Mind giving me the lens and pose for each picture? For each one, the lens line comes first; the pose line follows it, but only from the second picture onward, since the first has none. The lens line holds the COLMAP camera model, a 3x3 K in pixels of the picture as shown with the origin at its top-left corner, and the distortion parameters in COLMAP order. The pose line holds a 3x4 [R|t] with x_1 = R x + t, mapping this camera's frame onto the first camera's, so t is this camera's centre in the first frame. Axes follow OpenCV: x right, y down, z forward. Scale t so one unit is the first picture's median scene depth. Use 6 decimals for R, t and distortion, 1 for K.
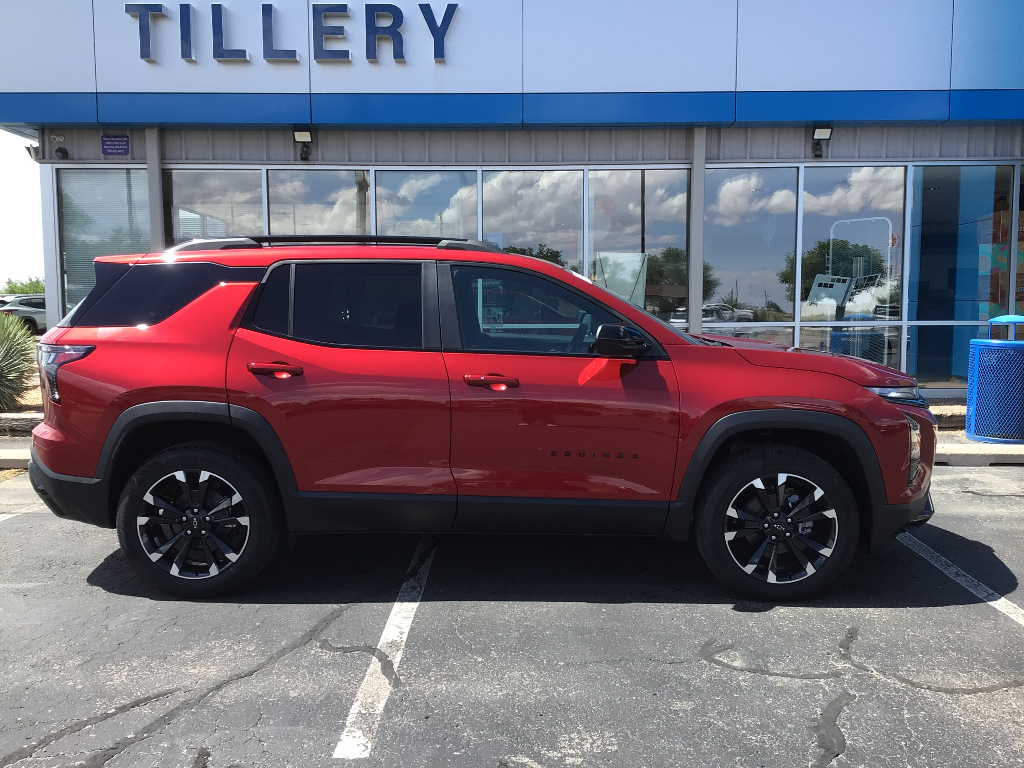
lens RADIAL K [[921.4, 0, 512.7], [0, 921.4, 379.3], [0, 0, 1]] dist [0.097825, -0.182781]
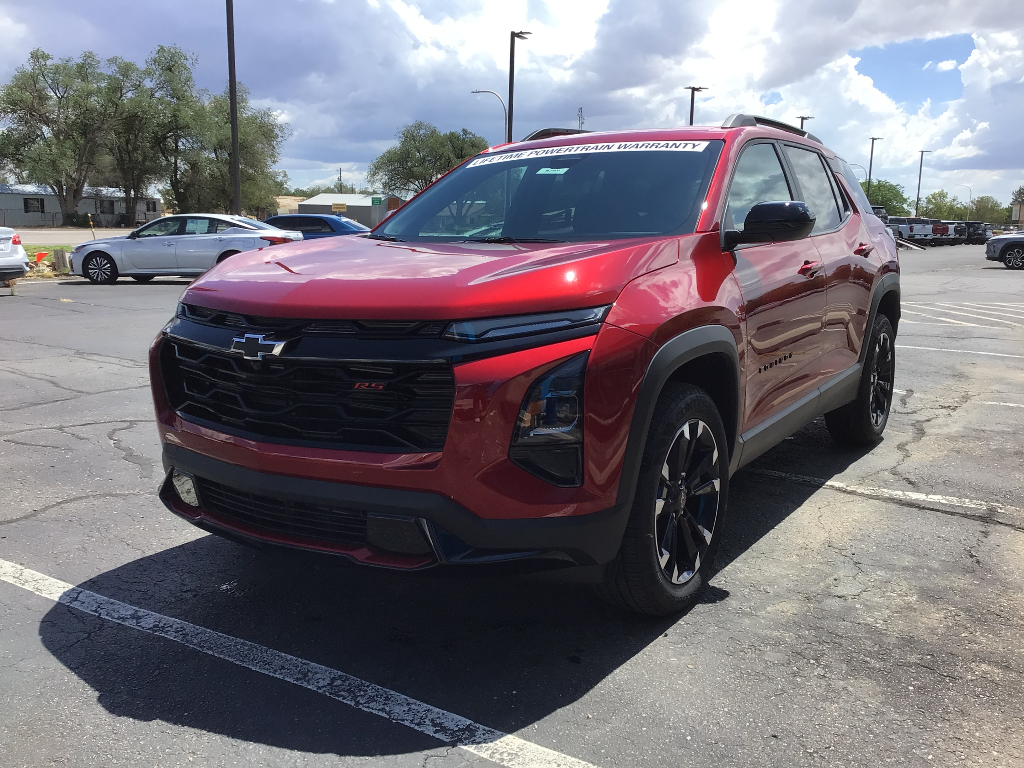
lens RADIAL K [[921.4, 0, 512.7], [0, 921.4, 379.3], [0, 0, 1]] dist [0.097825, -0.182781]
pose [[-0.542171, 0.142452, -0.828105, 0.912886], [-0.083206, 0.971579, 0.221609, -0.112541], [0.836139, 0.189054, -0.514909, 1.645677]]
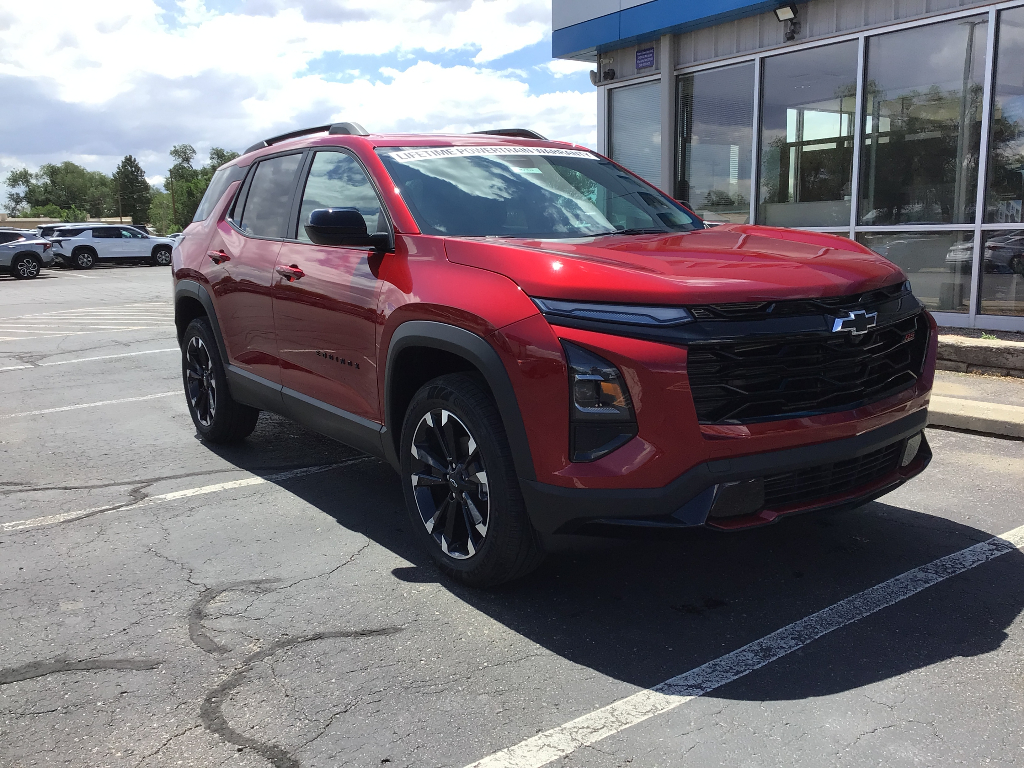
lens RADIAL K [[921.4, 0, 512.7], [0, 921.4, 379.3], [0, 0, 1]] dist [0.097825, -0.182781]
pose [[0.577375, 0.117832, -0.807932, 0.899435], [-0.044775, 0.992612, 0.112768, -0.007471], [0.815251, -0.028935, 0.578385, 0.616038]]
